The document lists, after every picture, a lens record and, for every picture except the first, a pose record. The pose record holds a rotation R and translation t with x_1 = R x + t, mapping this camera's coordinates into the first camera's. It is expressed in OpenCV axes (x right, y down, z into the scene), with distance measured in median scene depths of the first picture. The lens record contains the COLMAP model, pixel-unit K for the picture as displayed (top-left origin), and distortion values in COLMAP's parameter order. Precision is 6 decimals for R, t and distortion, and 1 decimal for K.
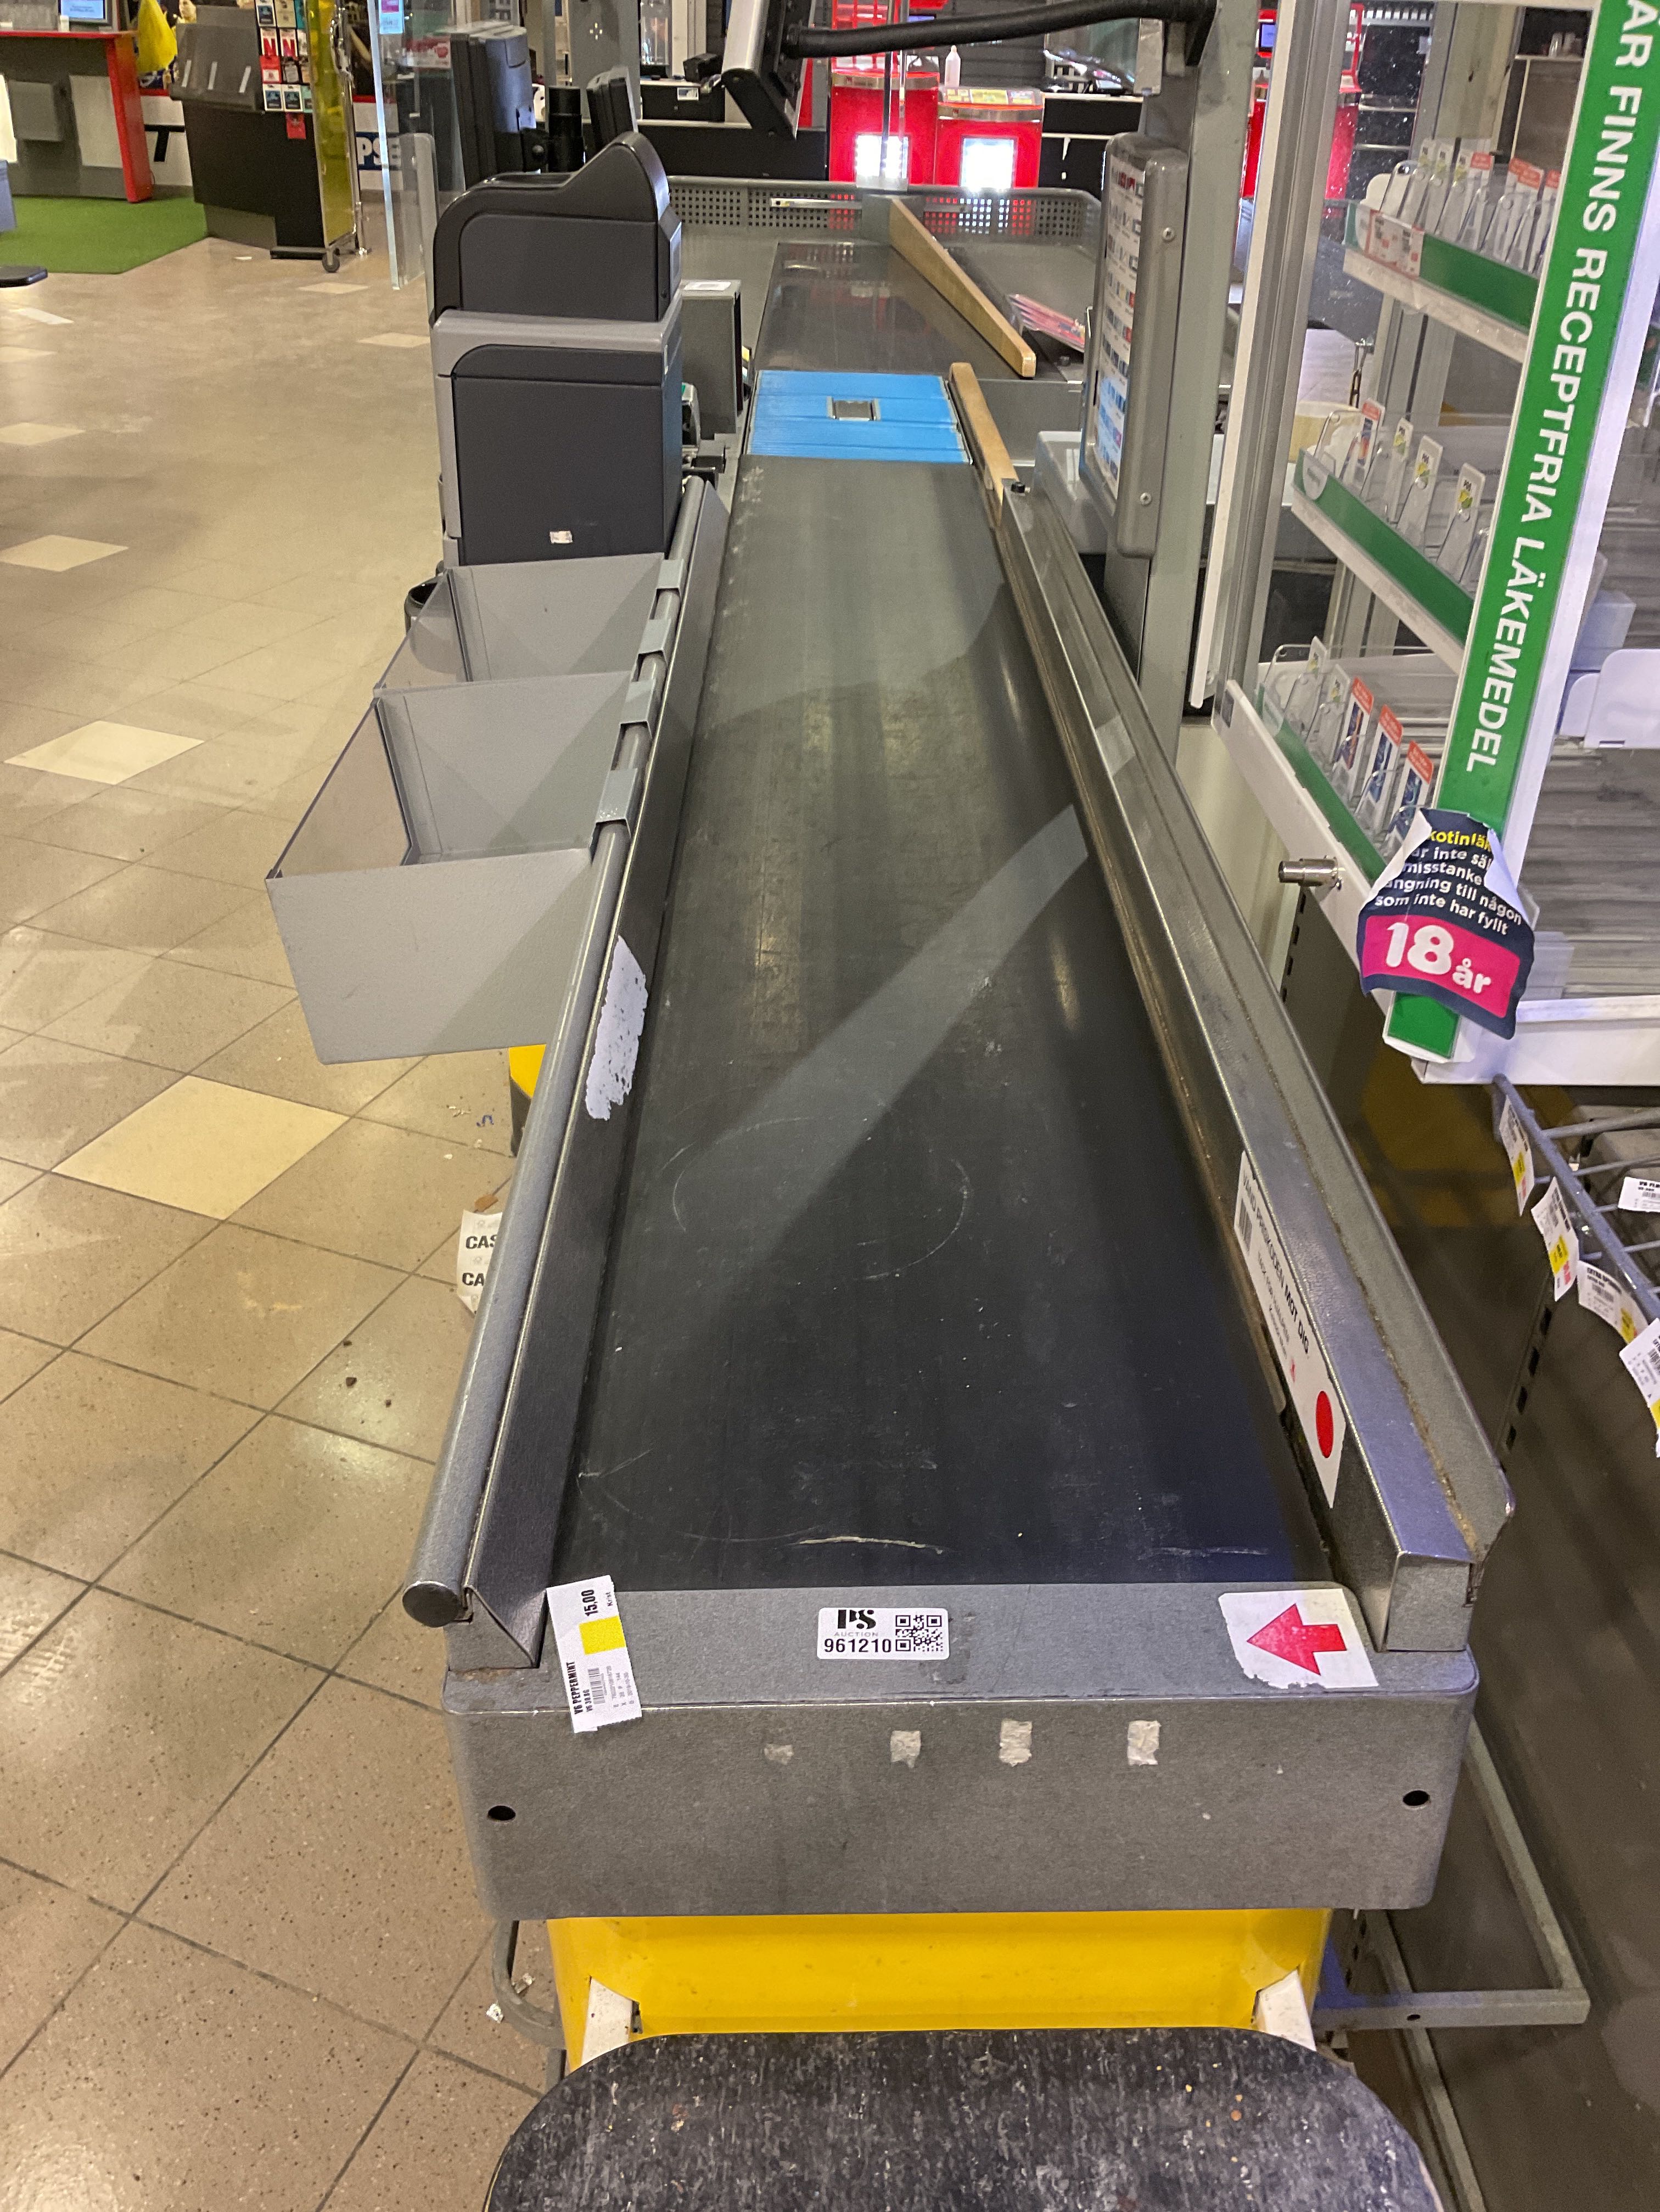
lens RADIAL K [[1840.8, 0, 791.3], [0, 1840.8, 1083.0], [0, 0, 1]] dist [0.037174, -0.087887]
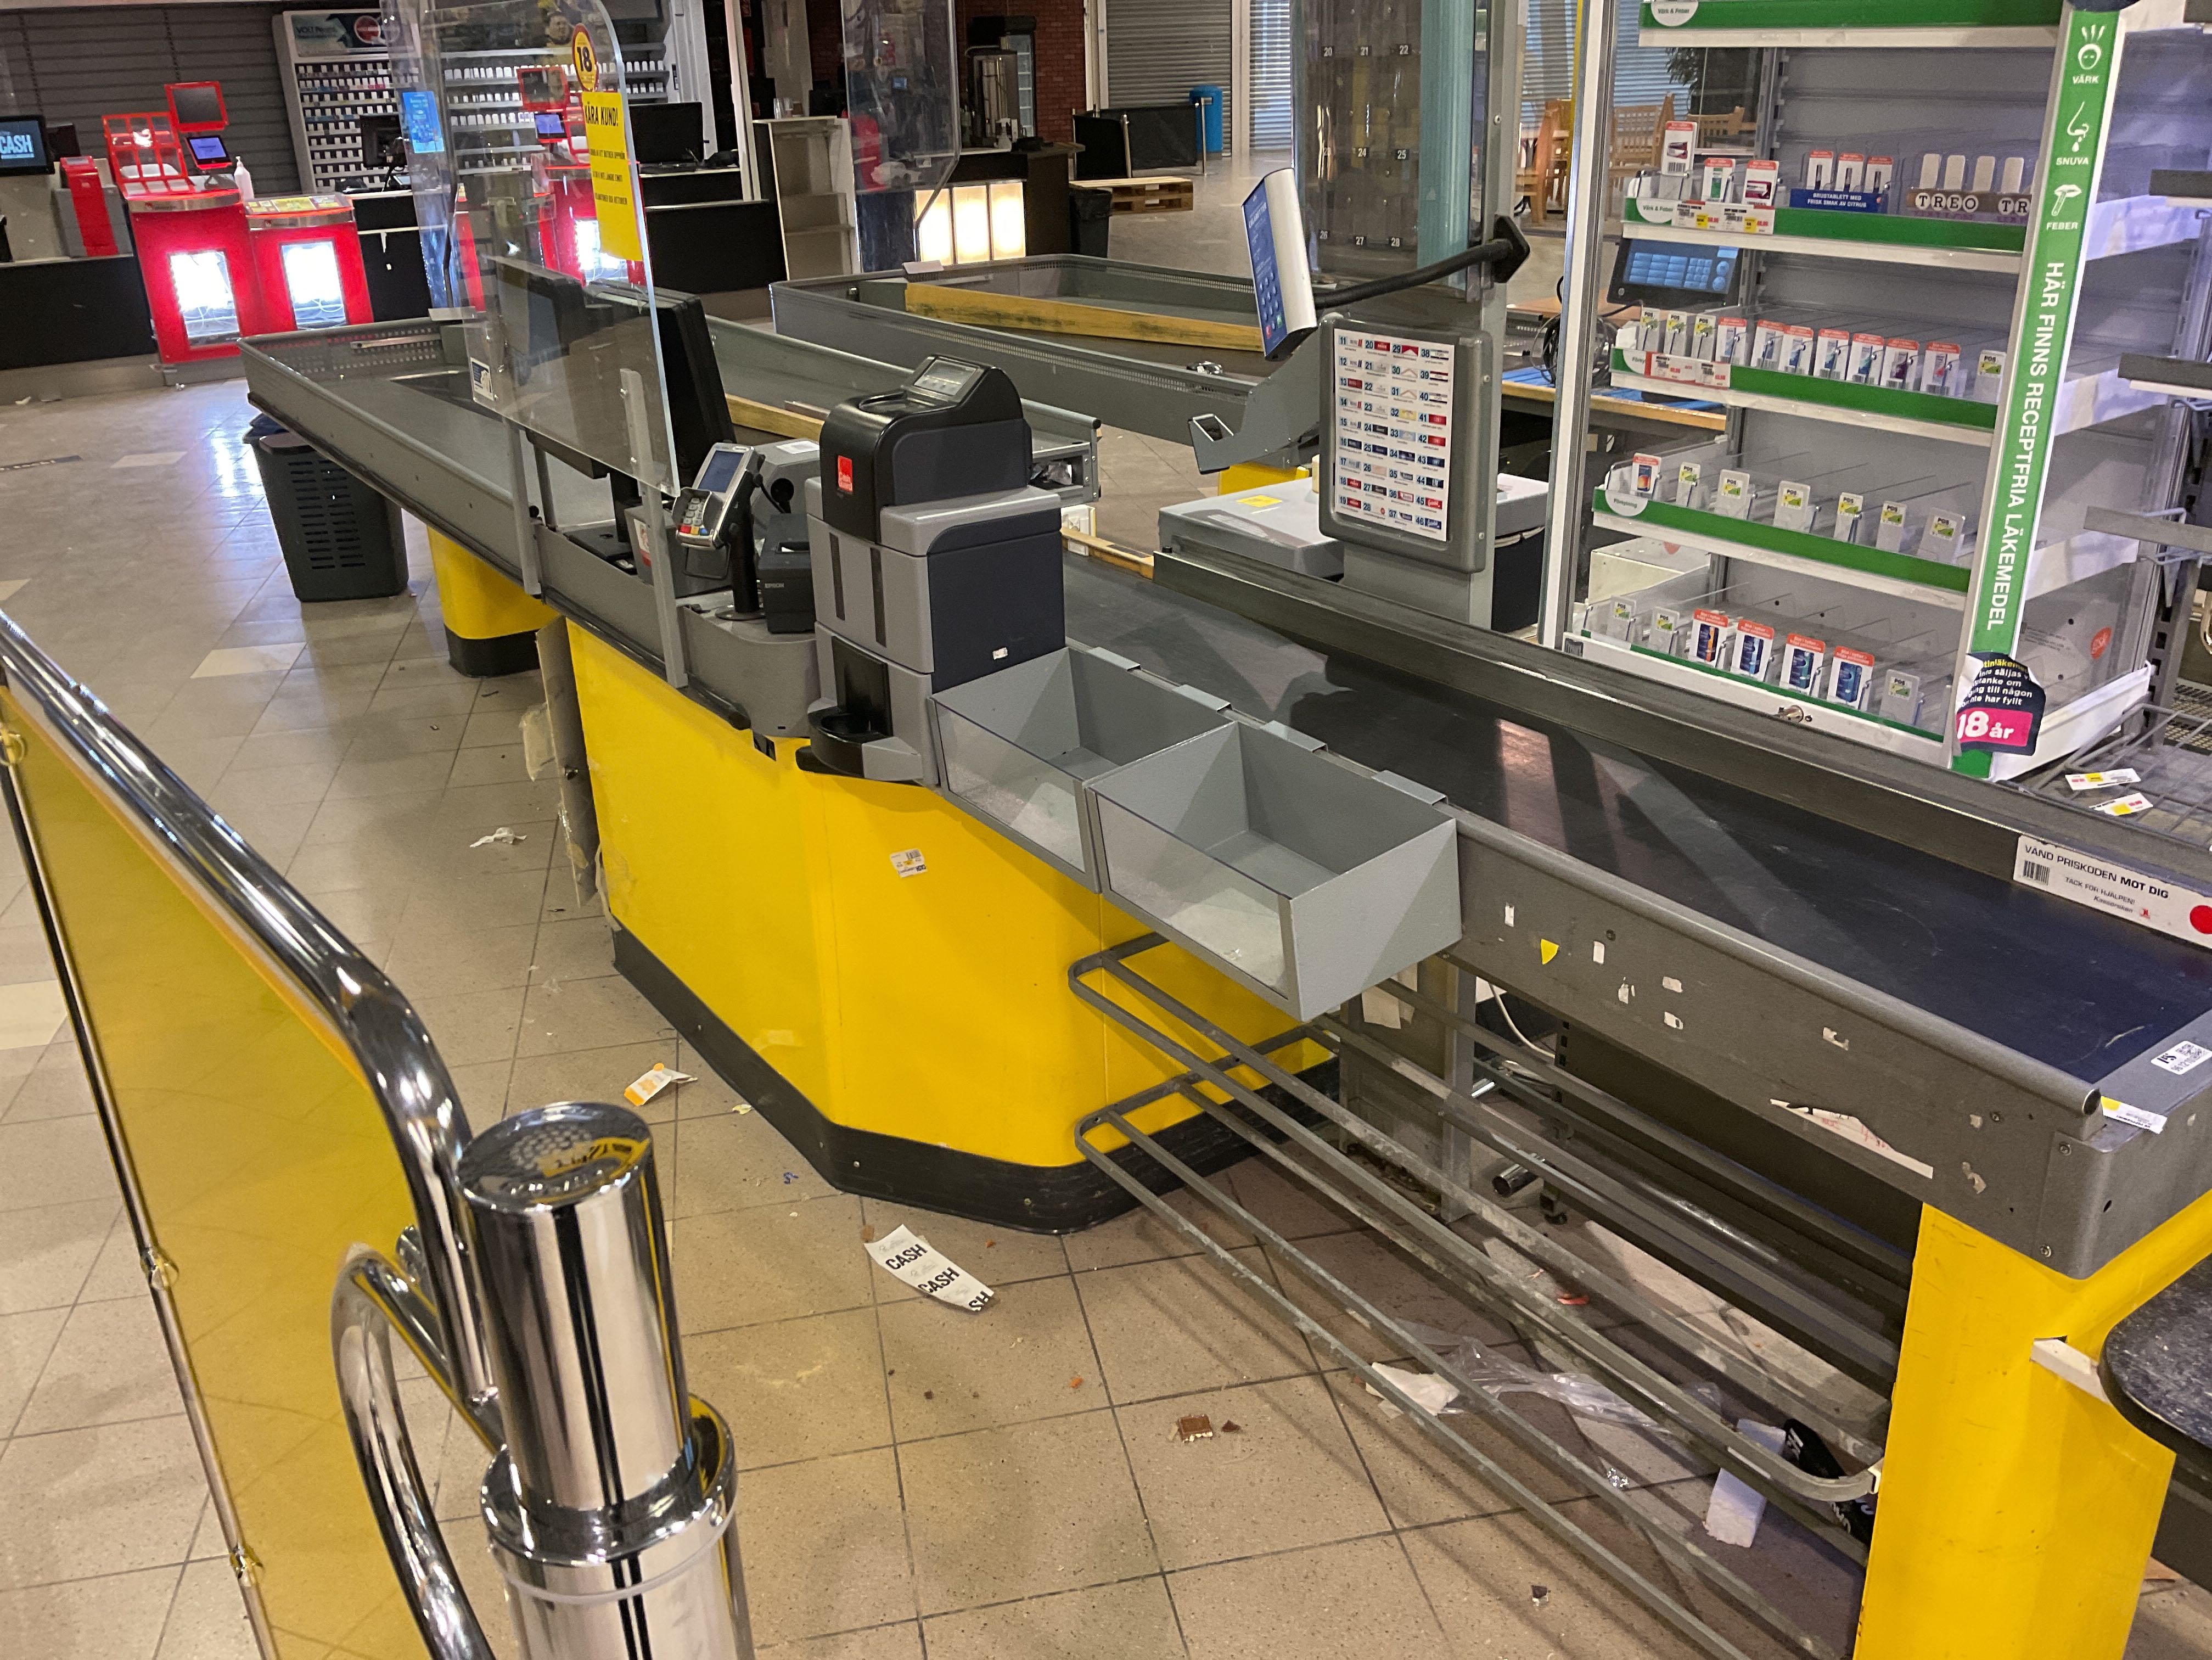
lens RADIAL K [[1840.8, 0, 1102.2], [0, 1840.8, 833.1], [0, 0, 1]] dist [0.037174, -0.087887]
pose [[0.820654, -0.274250, 0.501312, -0.133974], [0.336587, 0.940955, -0.036235, -0.019453], [-0.461775, 0.198471, 0.864508, -0.020753]]
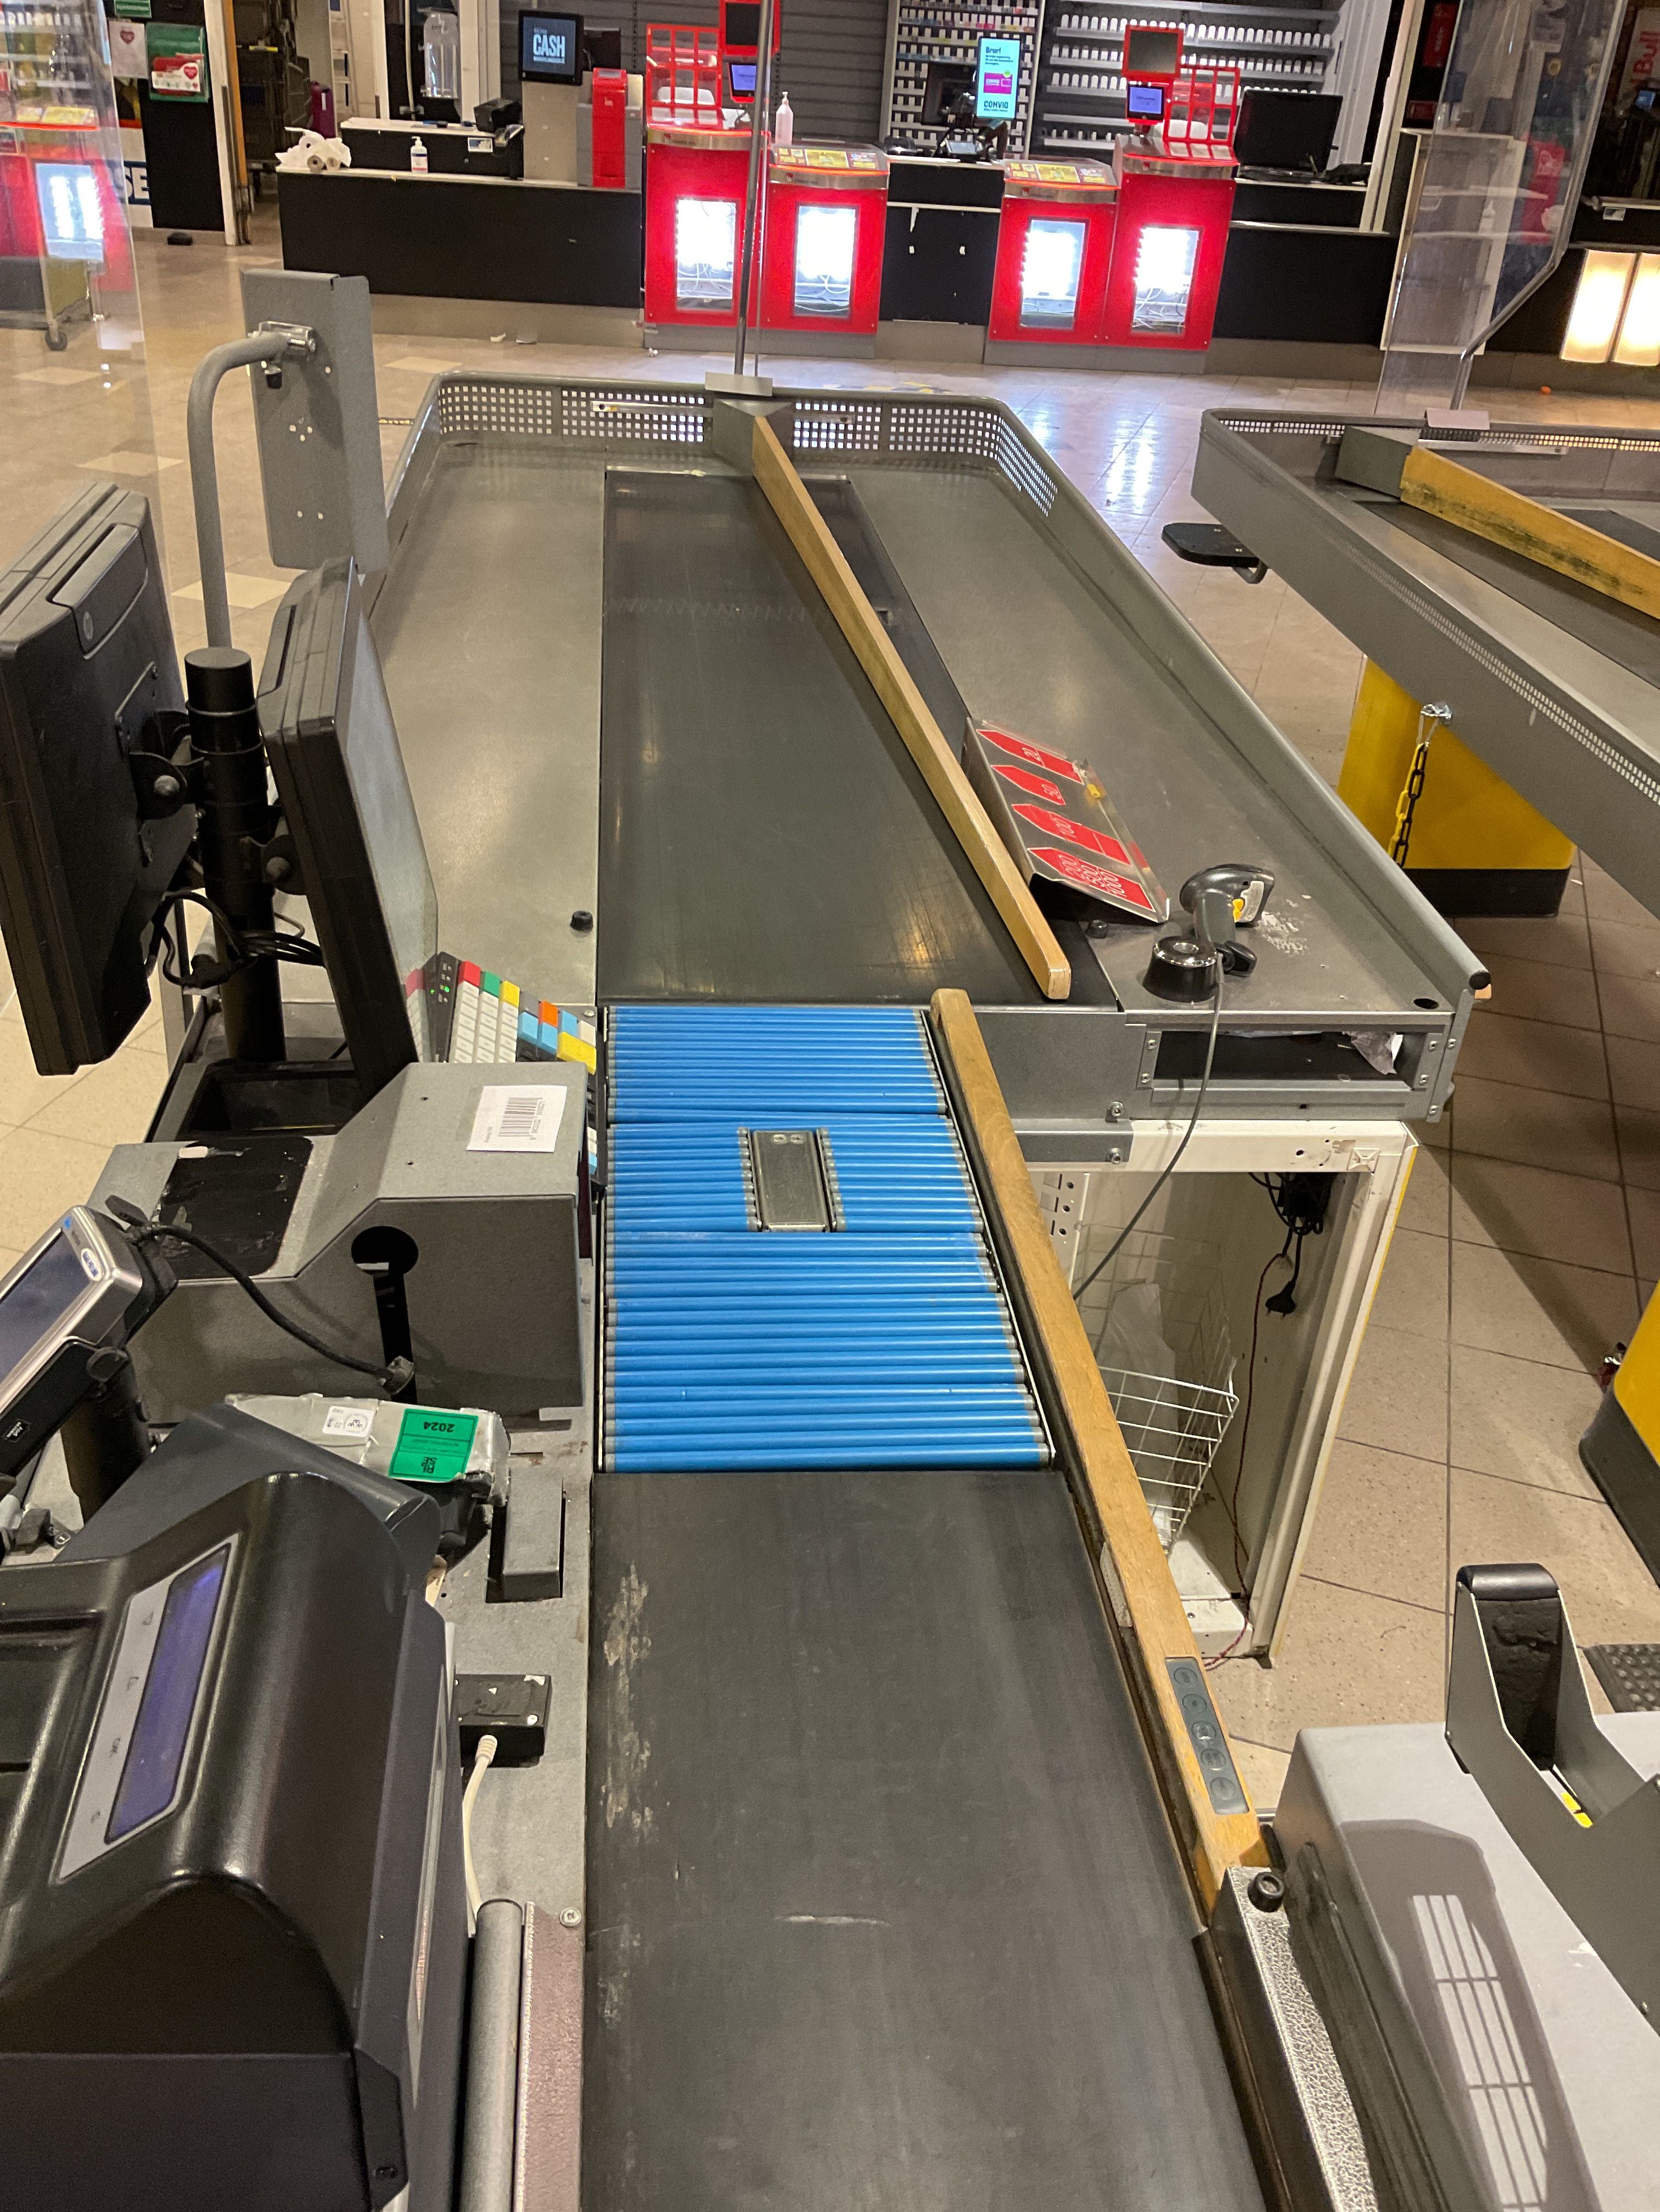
lens RADIAL K [[1840.8, 0, 807.1], [0, 1840.8, 1093.4], [0, 0, 1]] dist [0.037174, -0.087887]
pose [[0.994204, -0.021951, 0.105245, -0.004751], [0.020204, 0.999640, 0.017629, -0.104919], [-0.105594, -0.015401, 0.994290, 0.118909]]
